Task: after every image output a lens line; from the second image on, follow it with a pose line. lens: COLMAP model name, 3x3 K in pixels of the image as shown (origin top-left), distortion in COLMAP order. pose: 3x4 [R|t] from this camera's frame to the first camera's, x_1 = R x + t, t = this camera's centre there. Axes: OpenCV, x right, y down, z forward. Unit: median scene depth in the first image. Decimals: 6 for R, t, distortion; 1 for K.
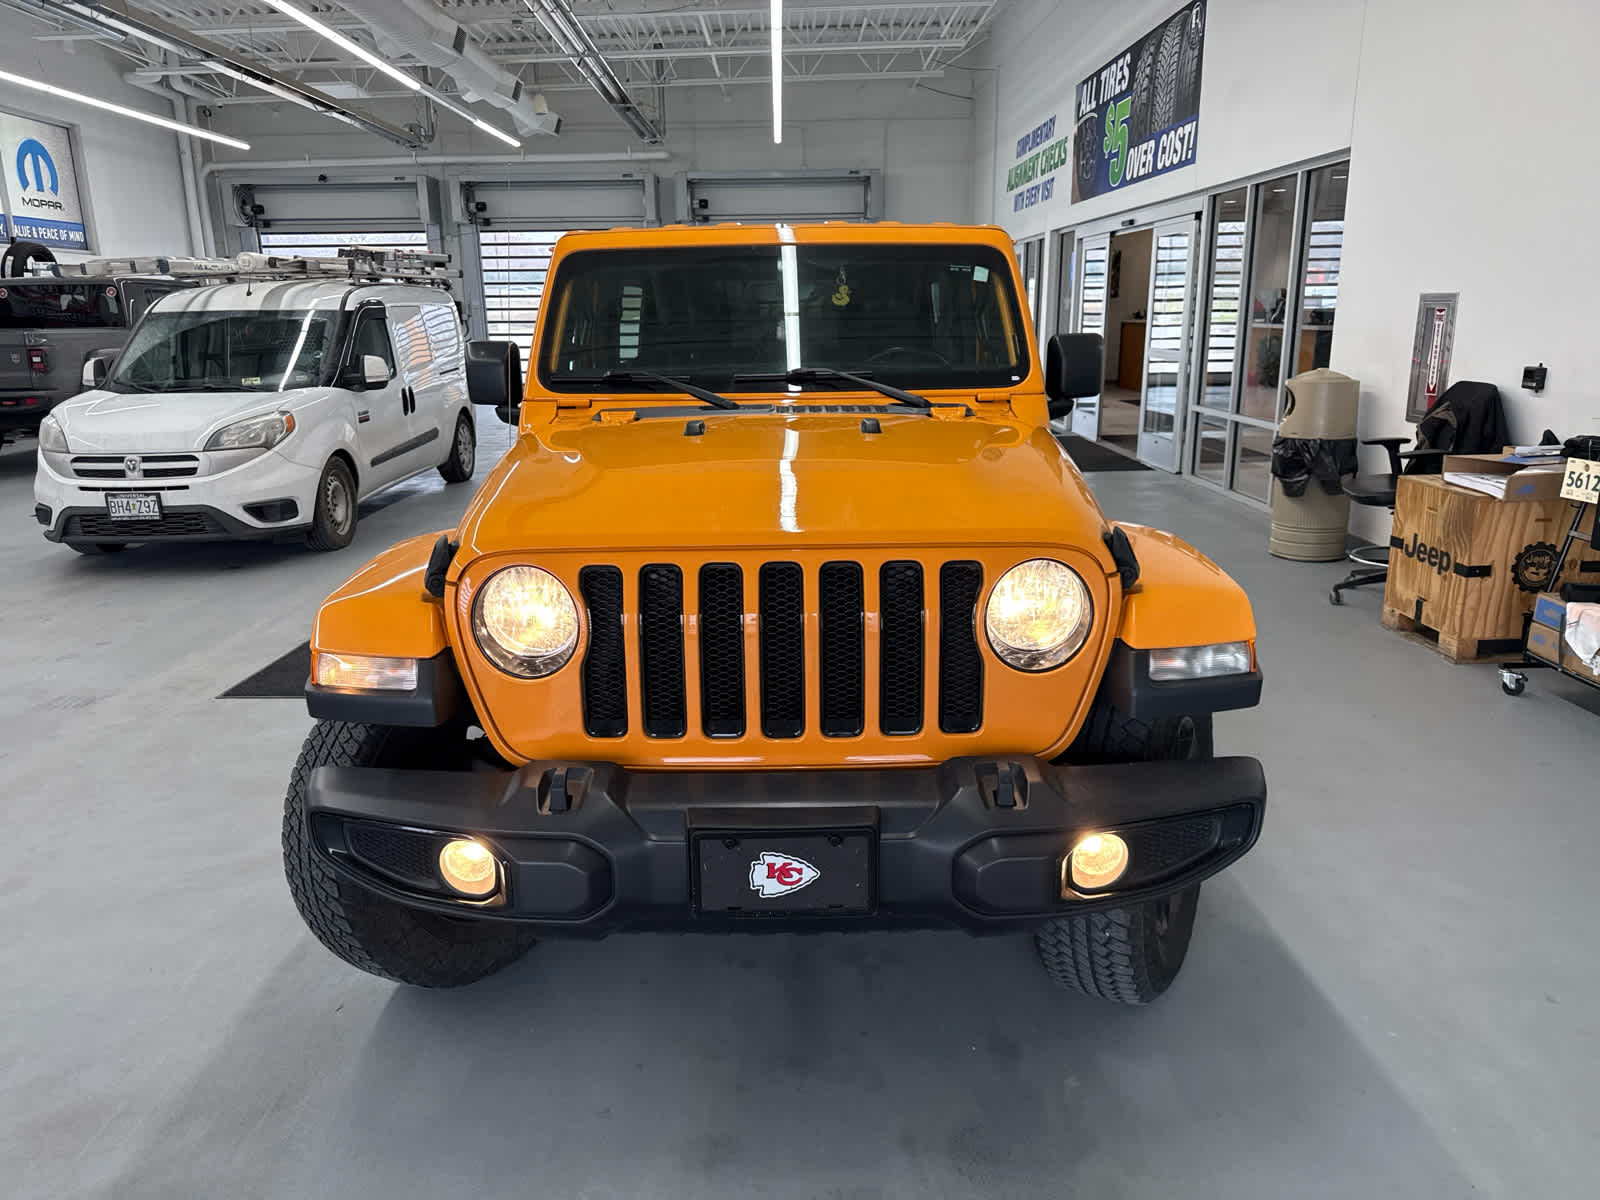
lens RADIAL K [[1135.6, 0, 790.2], [0, 1135.6, 598.1], [0, 0, 1]] dist [0.036098, -0.020136]
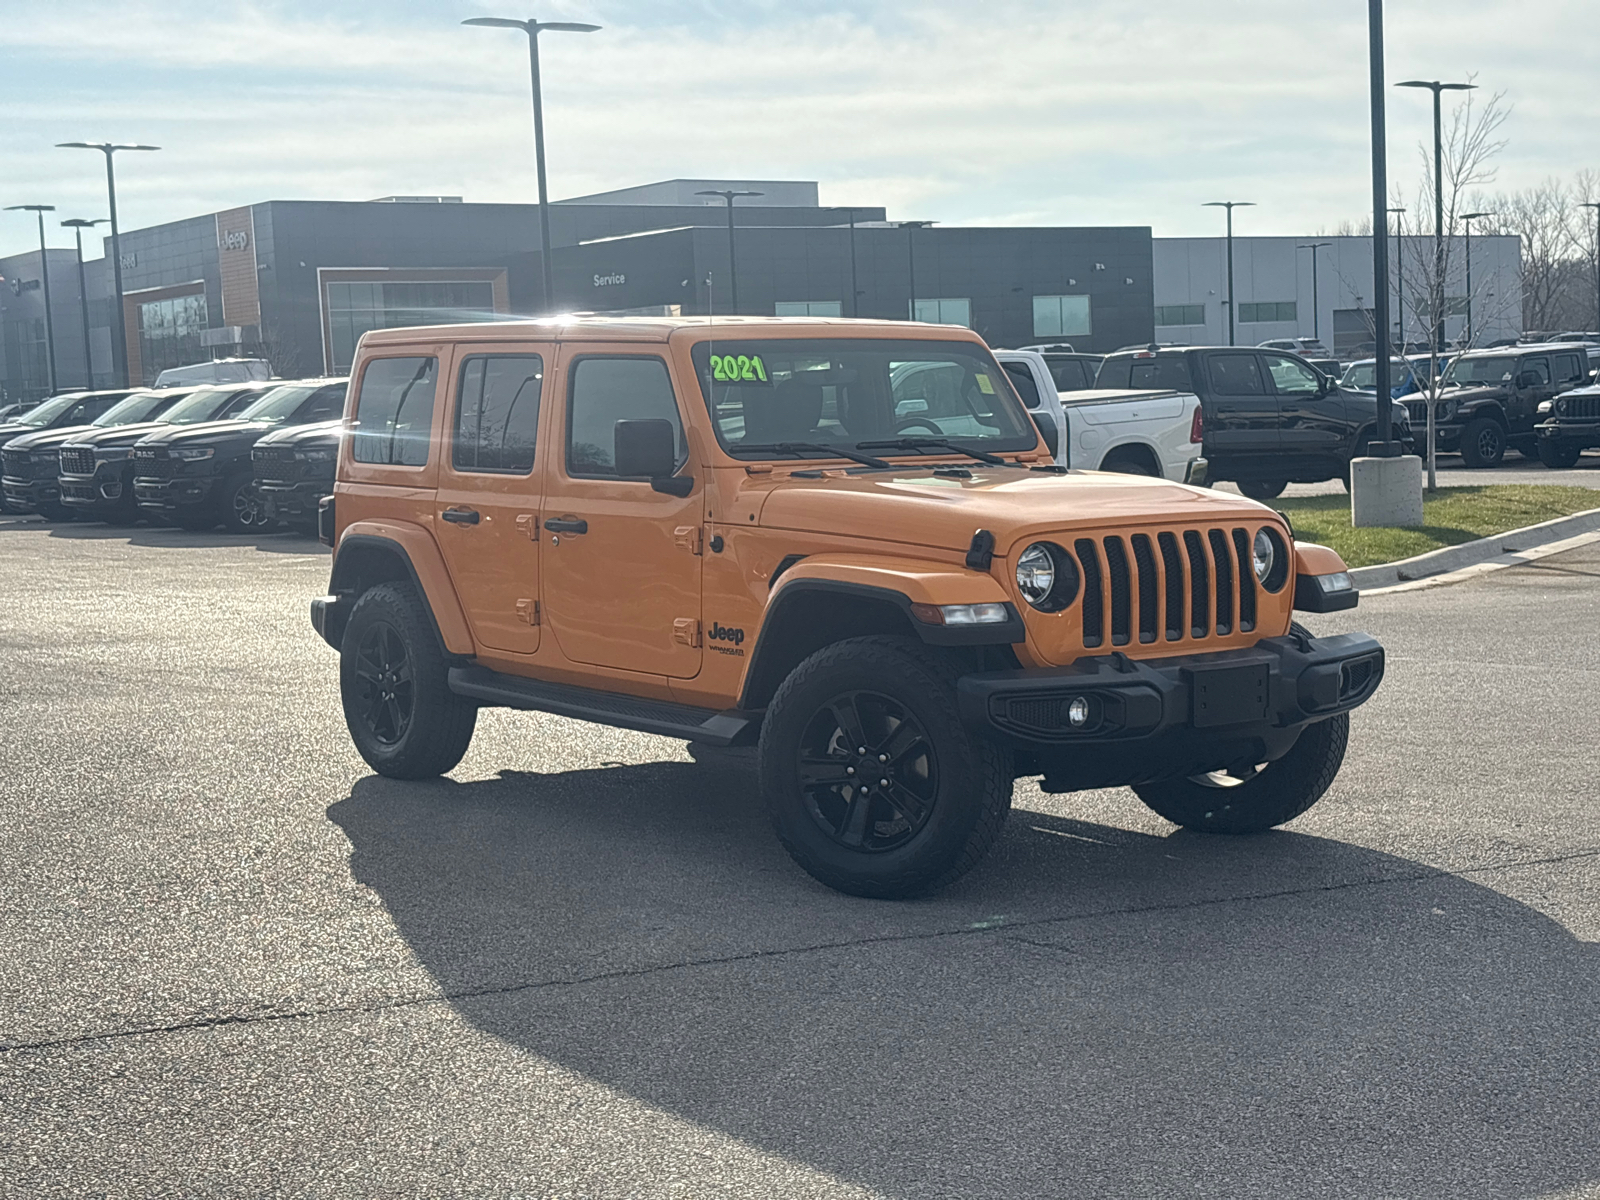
lens RADIAL K [[2409.2, 0, 791.7], [0, 2409.2, 606.7], [0, 0, 1]] dist [0.135582, 0.000000]
pose [[0.799306, -0.053976, 0.598496, -1.724107], [0.153655, 0.981207, -0.116720, 0.272146], [-0.580948, 0.185257, 0.792578, -0.992032]]
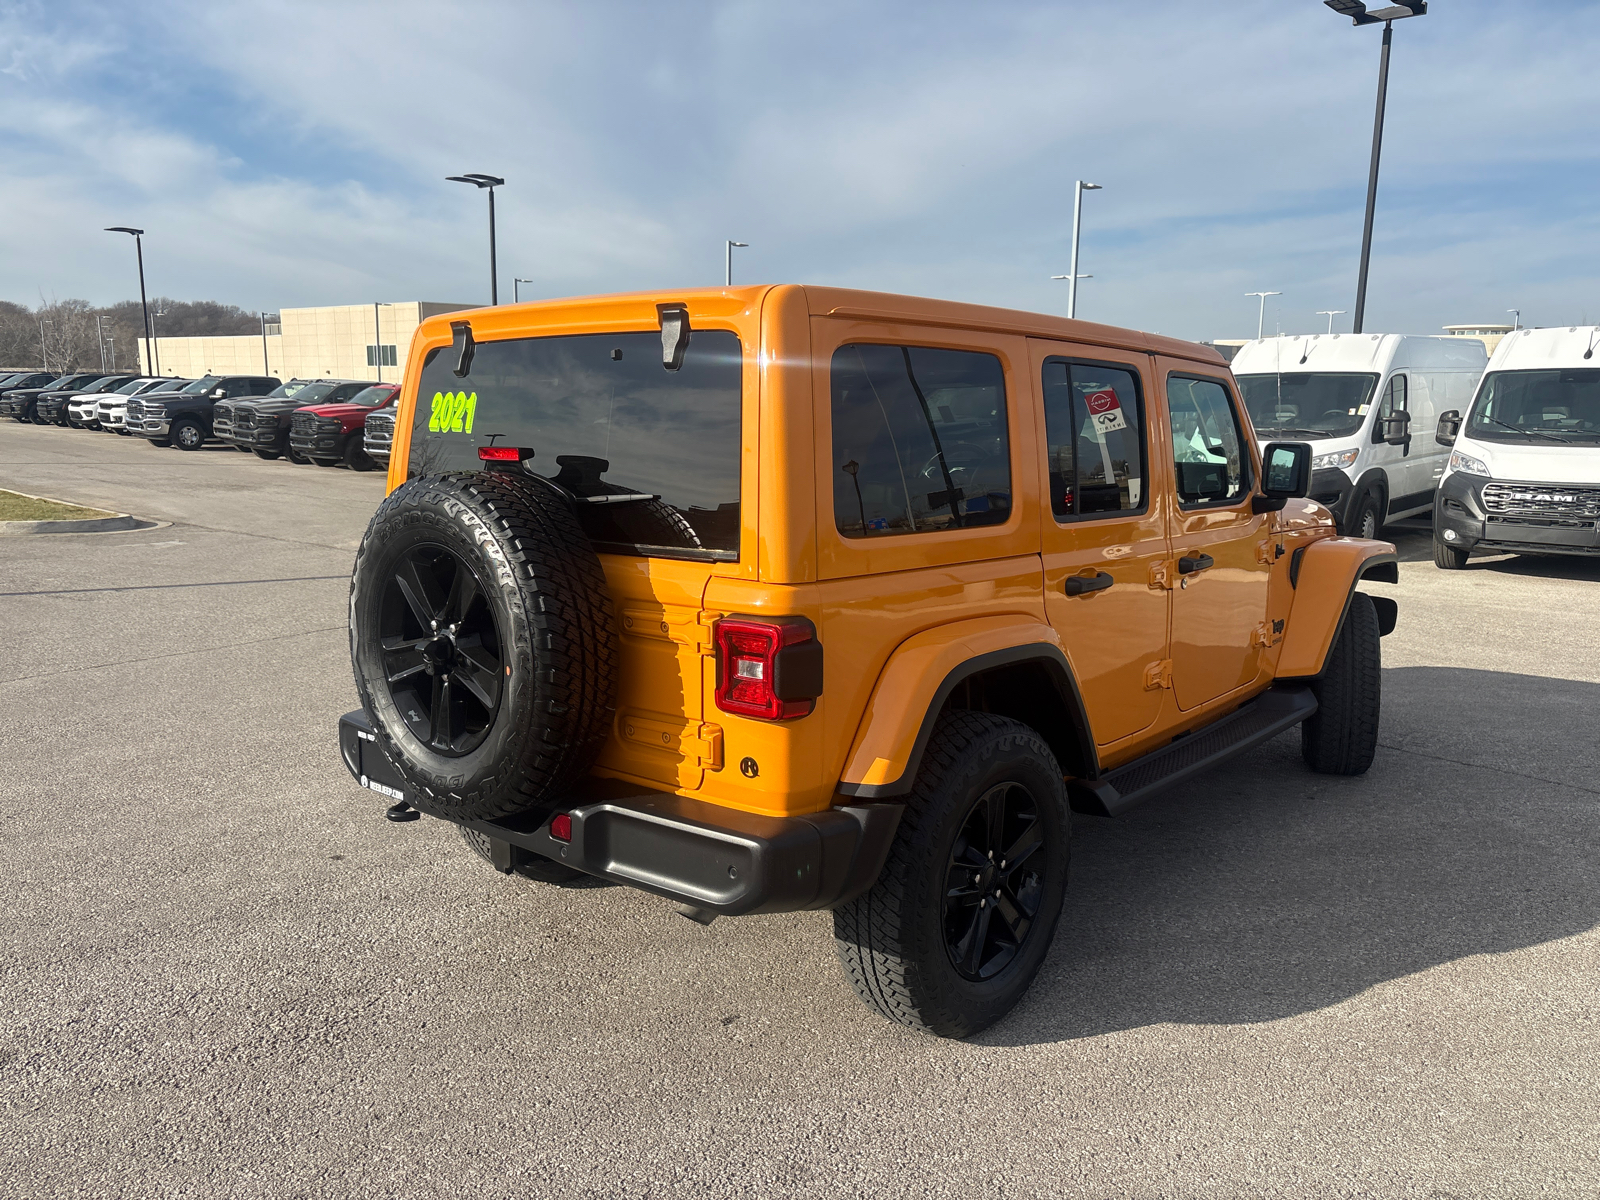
lens RADIAL K [[1216.8, 0, 775.5], [0, 1216.8, 603.4], [0, 0, 1]] dist [0.030482, -0.021840]
pose [[-0.752353, -0.090771, 0.652477, -0.768706], [0.165896, 0.932434, 0.321008, -0.620524], [-0.637529, 0.349755, -0.686461, 2.491078]]
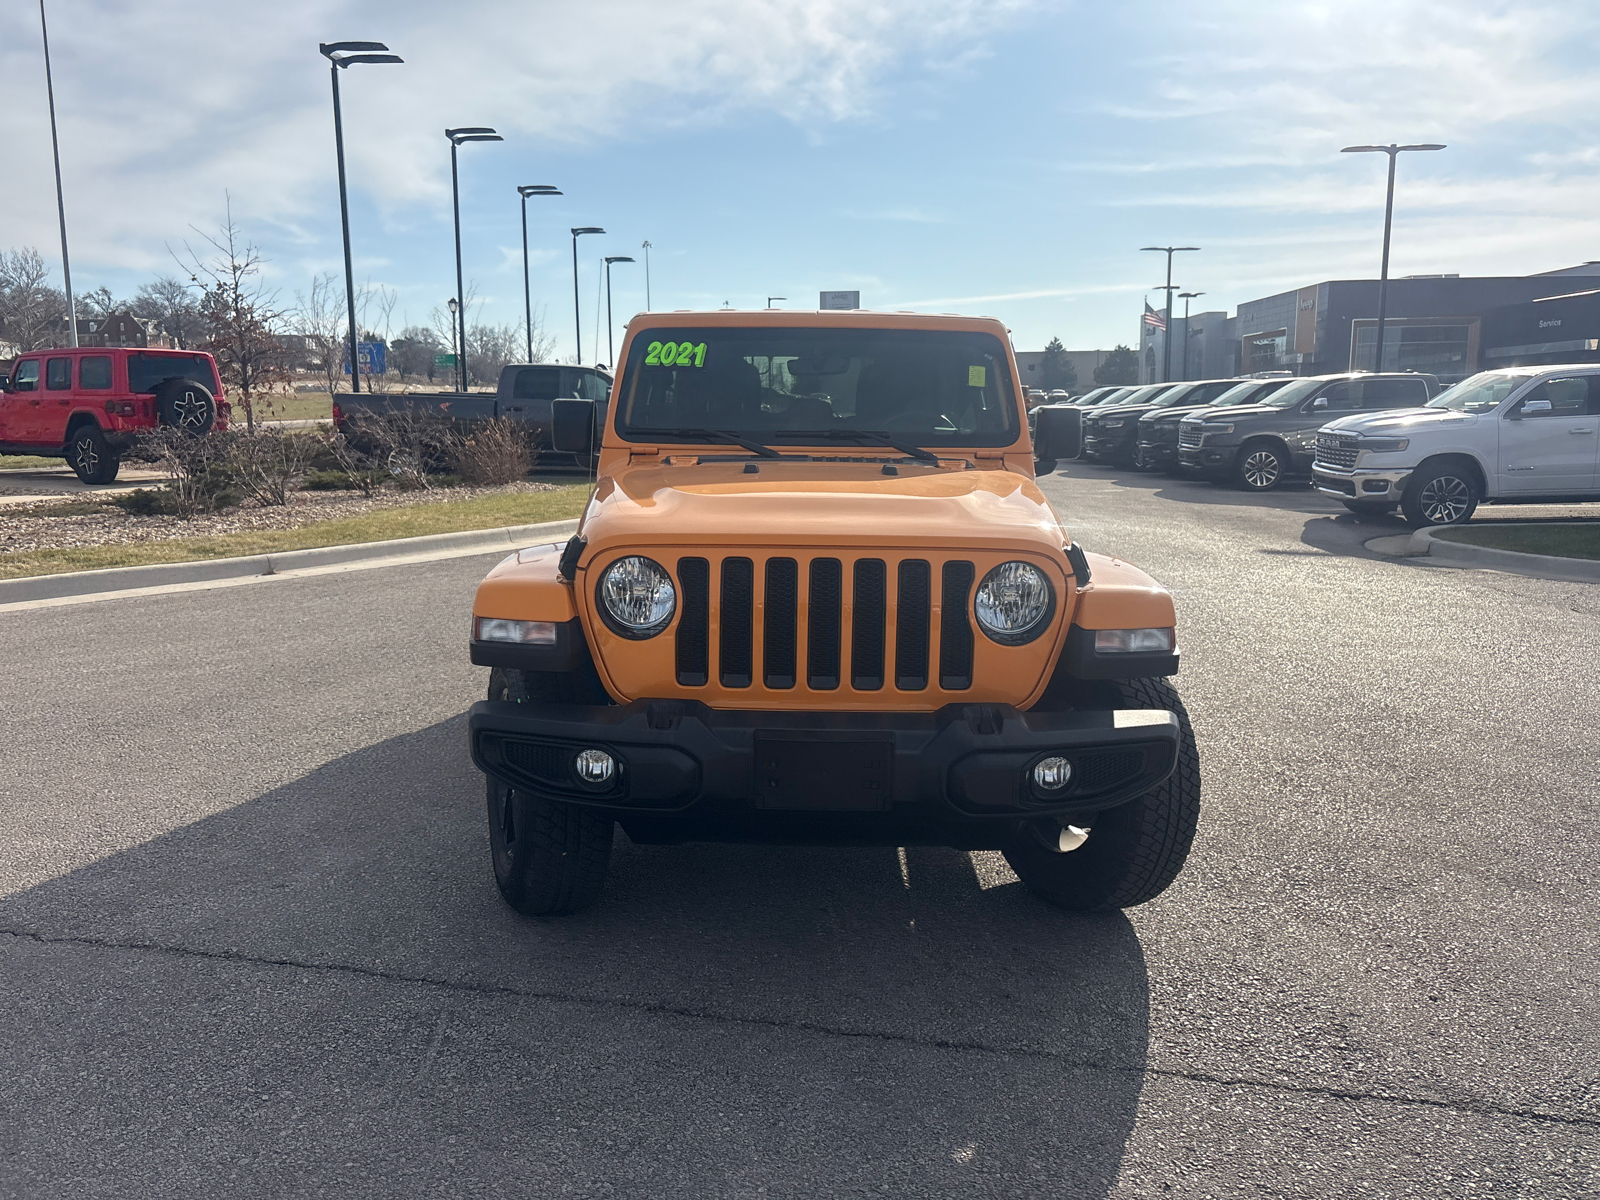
lens RADIAL K [[1216.8, 0, 785.9], [0, 1216.8, 600.9], [0, 0, 1]] dist [0.030482, -0.021840]
pose [[0.999707, 0.024179, -0.001313, -0.035169], [-0.024209, 0.996801, -0.076166, 0.088738], [-0.000533, 0.076176, 0.997094, -0.302164]]
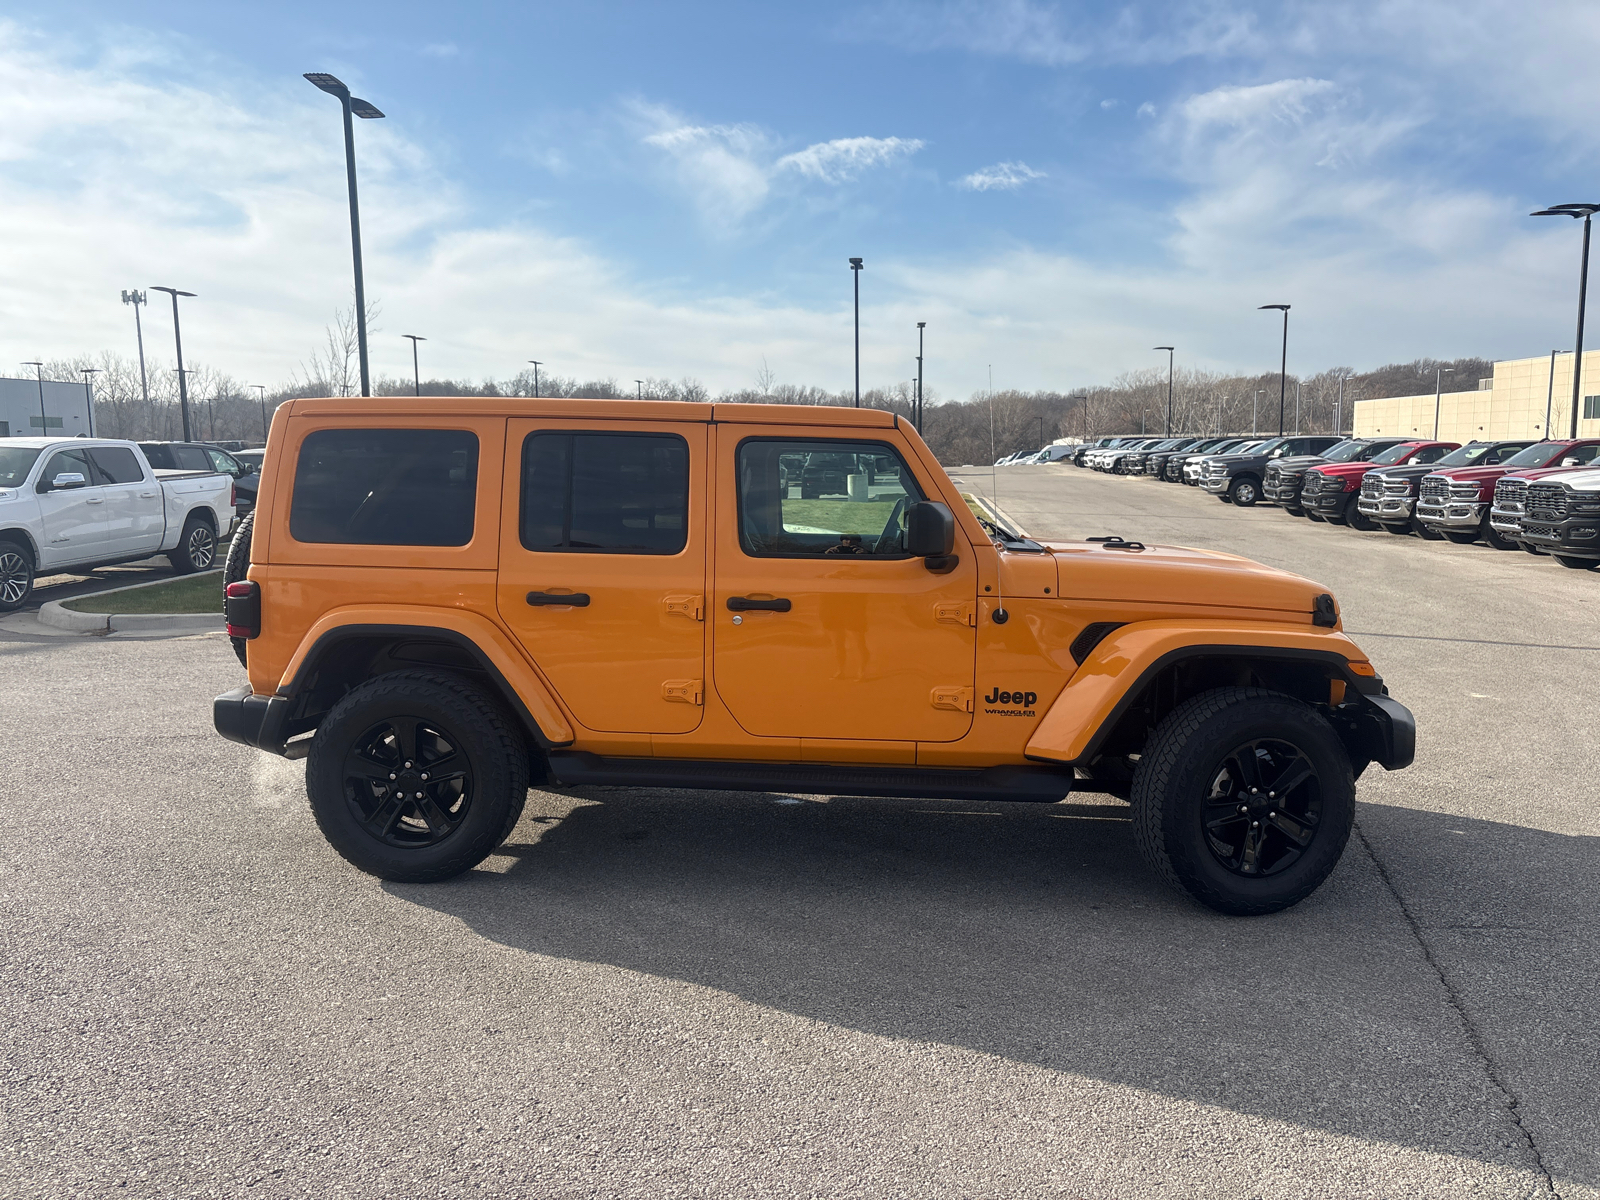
lens RADIAL K [[1216.8, 0, 788.0], [0, 1216.8, 591.0], [0, 0, 1]] dist [0.030482, -0.021840]
pose [[0.087750, -0.085955, 0.992427, -1.661991], [0.237539, 0.969336, 0.062952, -0.276757], [-0.967406, 0.230216, 0.105477, 1.146469]]
